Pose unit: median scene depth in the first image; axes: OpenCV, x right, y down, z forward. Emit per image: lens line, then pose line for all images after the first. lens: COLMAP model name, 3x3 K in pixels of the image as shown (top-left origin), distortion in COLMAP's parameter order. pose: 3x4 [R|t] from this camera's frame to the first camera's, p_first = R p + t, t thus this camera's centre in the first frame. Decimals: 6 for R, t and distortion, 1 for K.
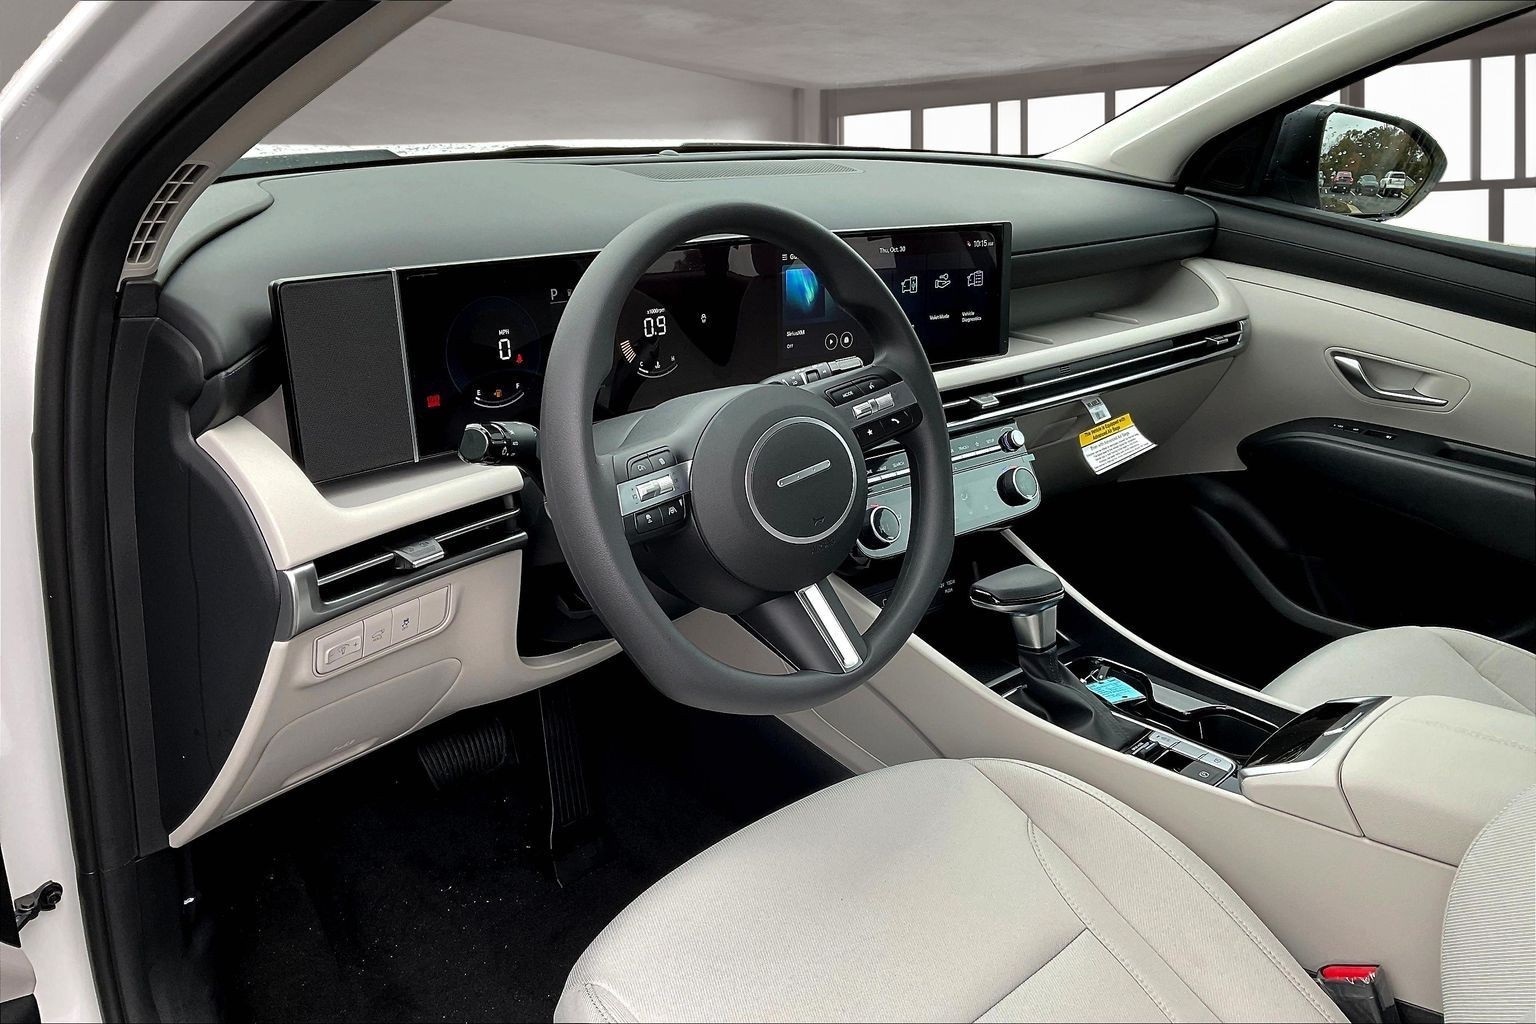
lens RADIAL K [[1240.8, 0, 769.9], [0, 1240.8, 485.1], [0, 0, 1]] dist [0.084061, -0.180627]
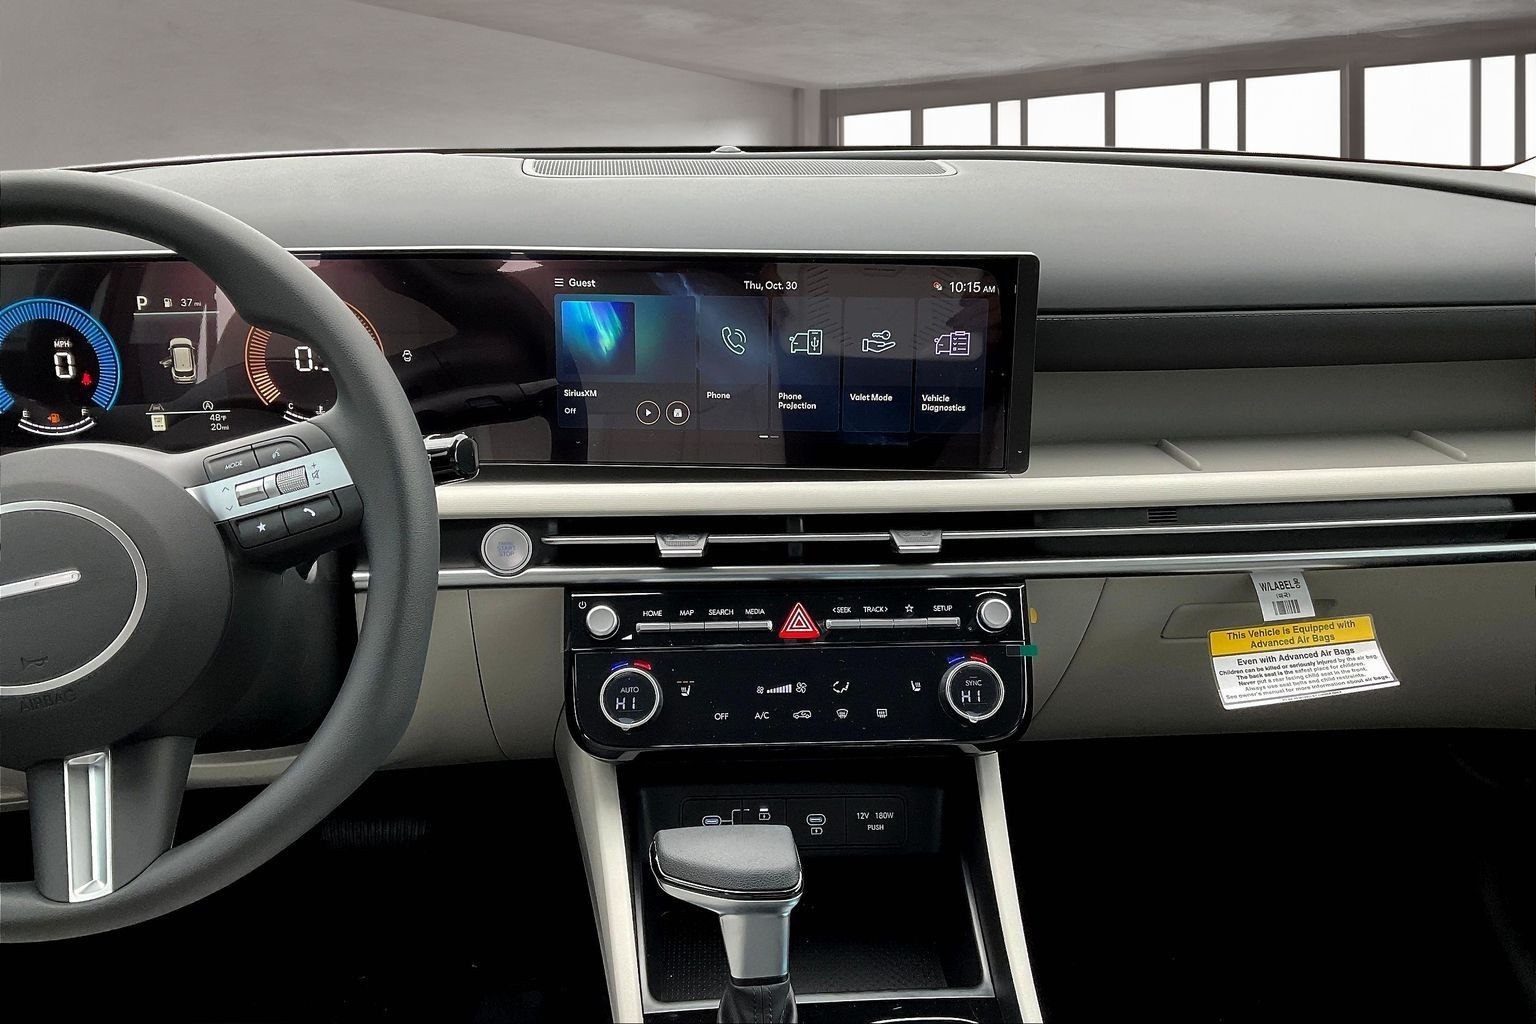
lens RADIAL K [[1240.8, 0, 769.9], [0, 1240.8, 485.1], [0, 0, 1]] dist [0.084061, -0.180627]
pose [[0.785453, 0.155225, -0.599140, 0.464717], [-0.172884, 0.984532, 0.028426, -0.097292], [0.594285, 0.081254, 0.800139, 0.455475]]
